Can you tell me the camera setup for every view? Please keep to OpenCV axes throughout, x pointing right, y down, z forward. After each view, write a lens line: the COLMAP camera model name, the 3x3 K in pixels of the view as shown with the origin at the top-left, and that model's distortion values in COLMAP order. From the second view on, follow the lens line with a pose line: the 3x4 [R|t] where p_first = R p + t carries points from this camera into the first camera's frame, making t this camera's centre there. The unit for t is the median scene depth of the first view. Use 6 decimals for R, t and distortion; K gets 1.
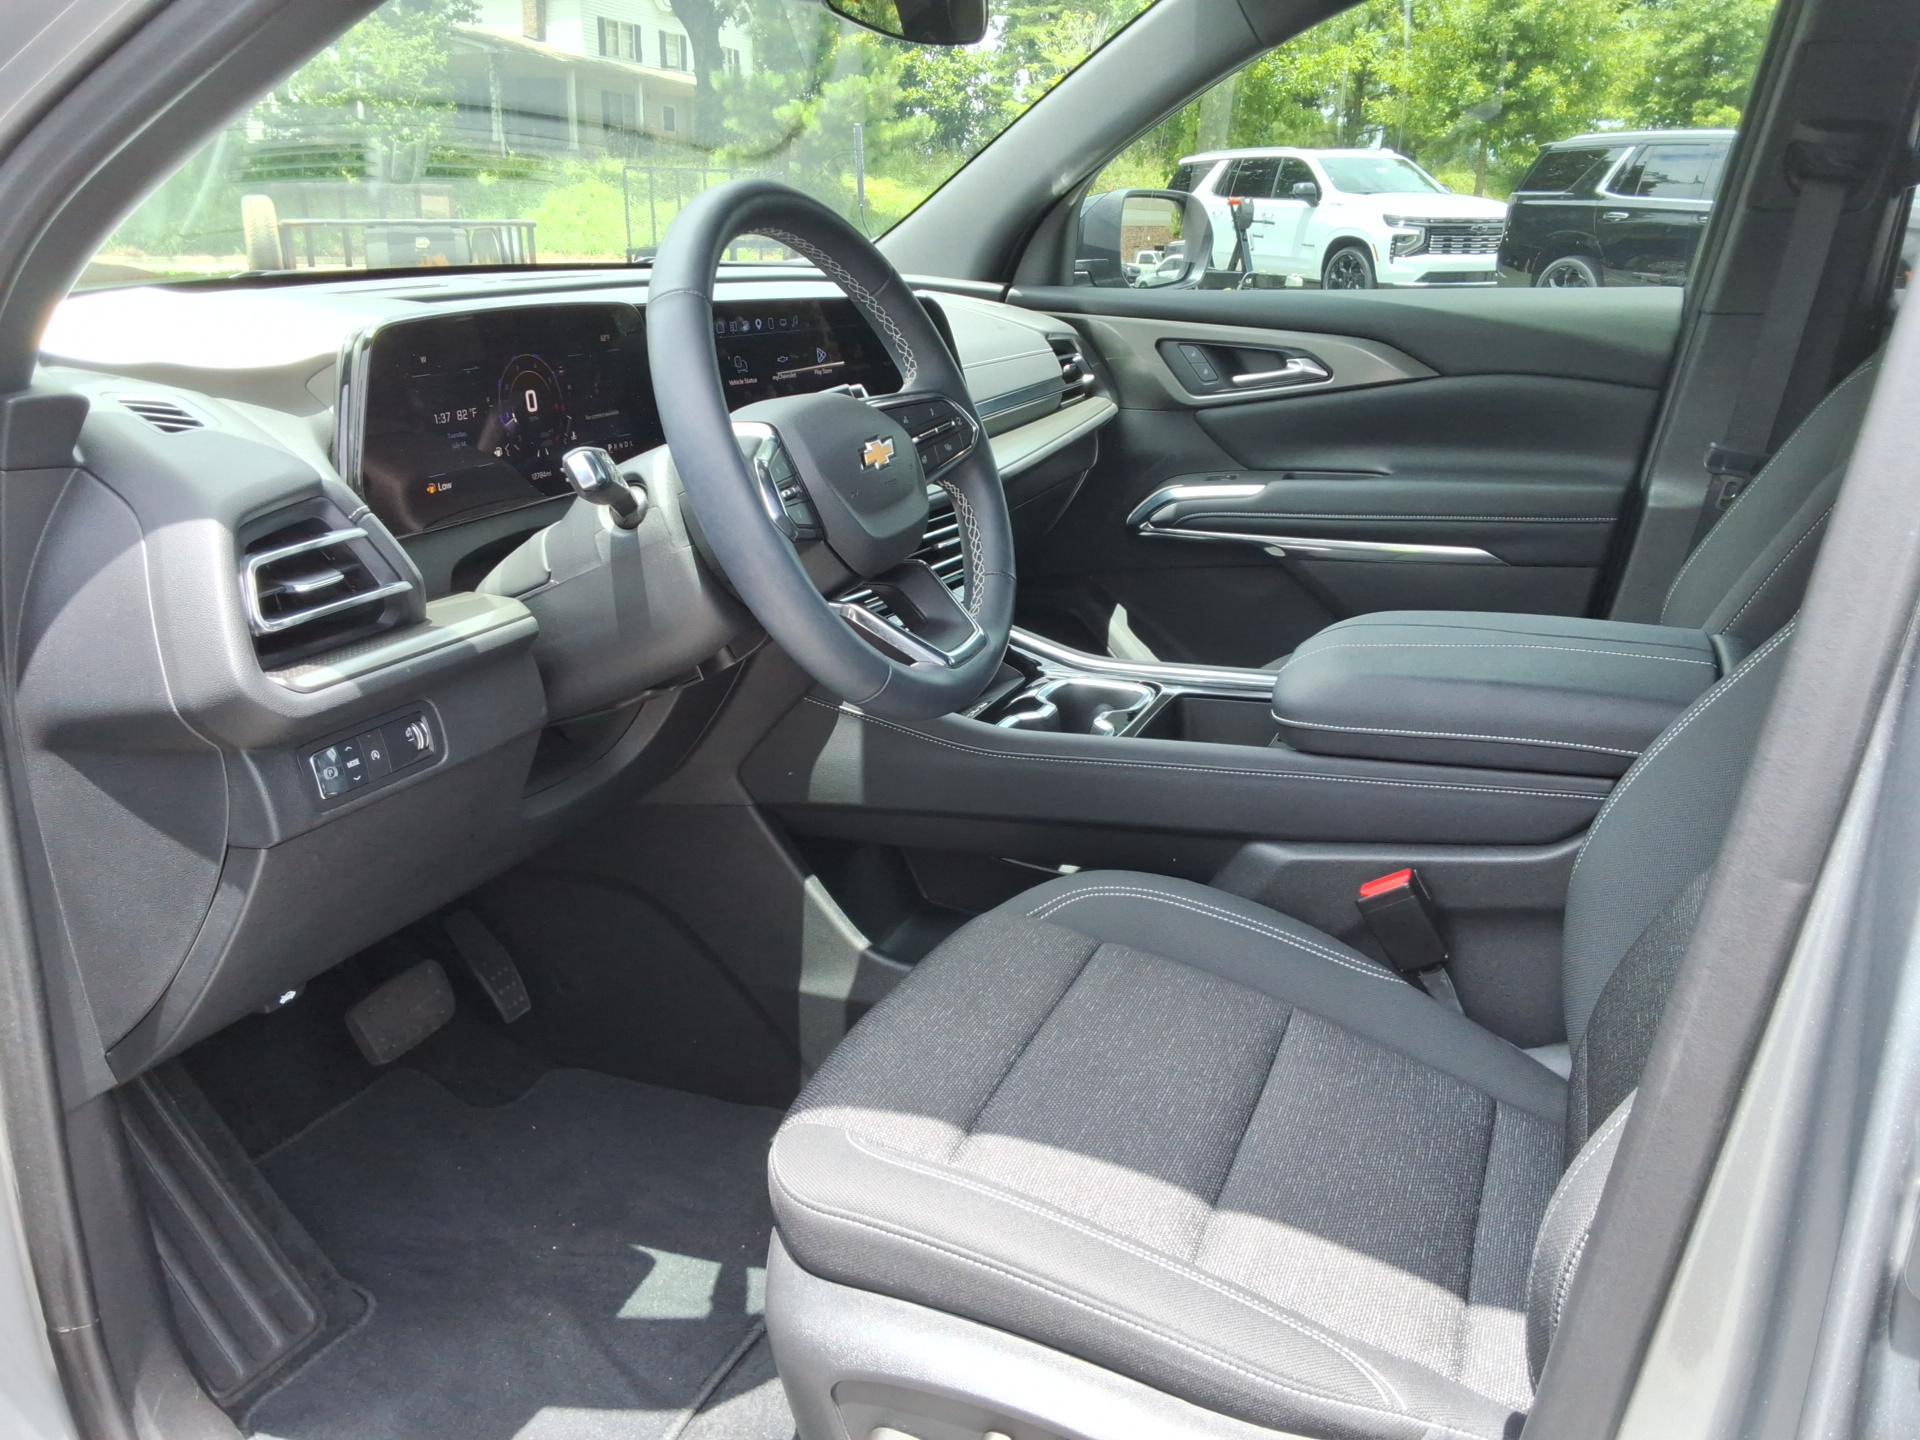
lens RADIAL K [[1545.7, 0, 970.5], [0, 1545.7, 710.8], [0, 0, 1]] dist [0.135472, -0.215379]
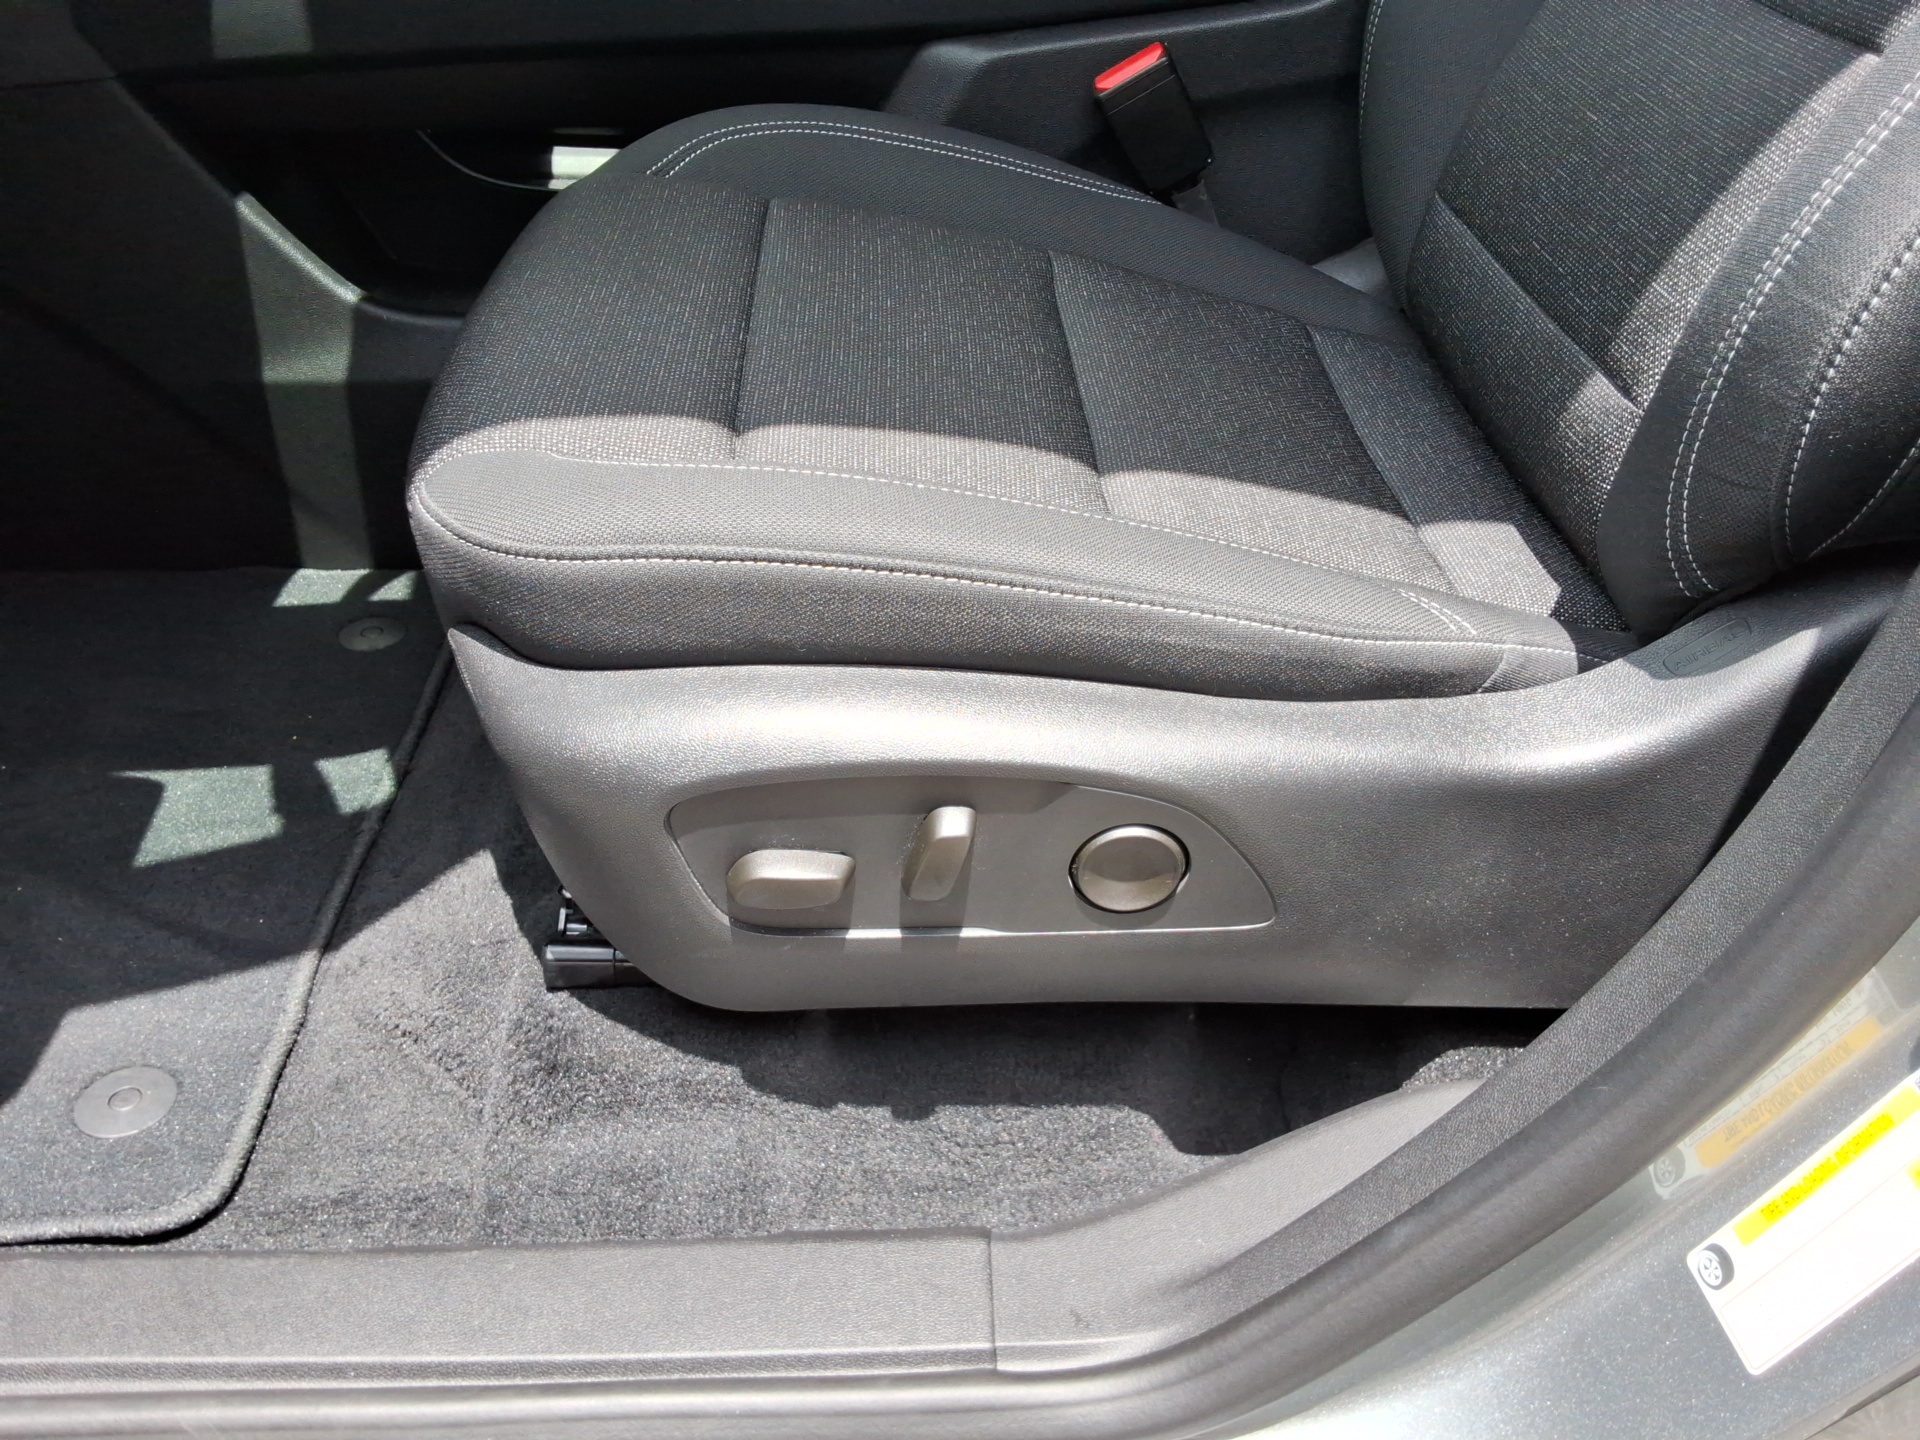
lens RADIAL K [[1545.7, 0, 970.5], [0, 1545.7, 710.8], [0, 0, 1]] dist [0.135472, -0.215379]
pose [[0.903117, -0.220563, 0.368417, -0.140063], [0.095139, 0.939452, 0.329209, 0.143202], [-0.418722, -0.262264, 0.869419, 0.305044]]
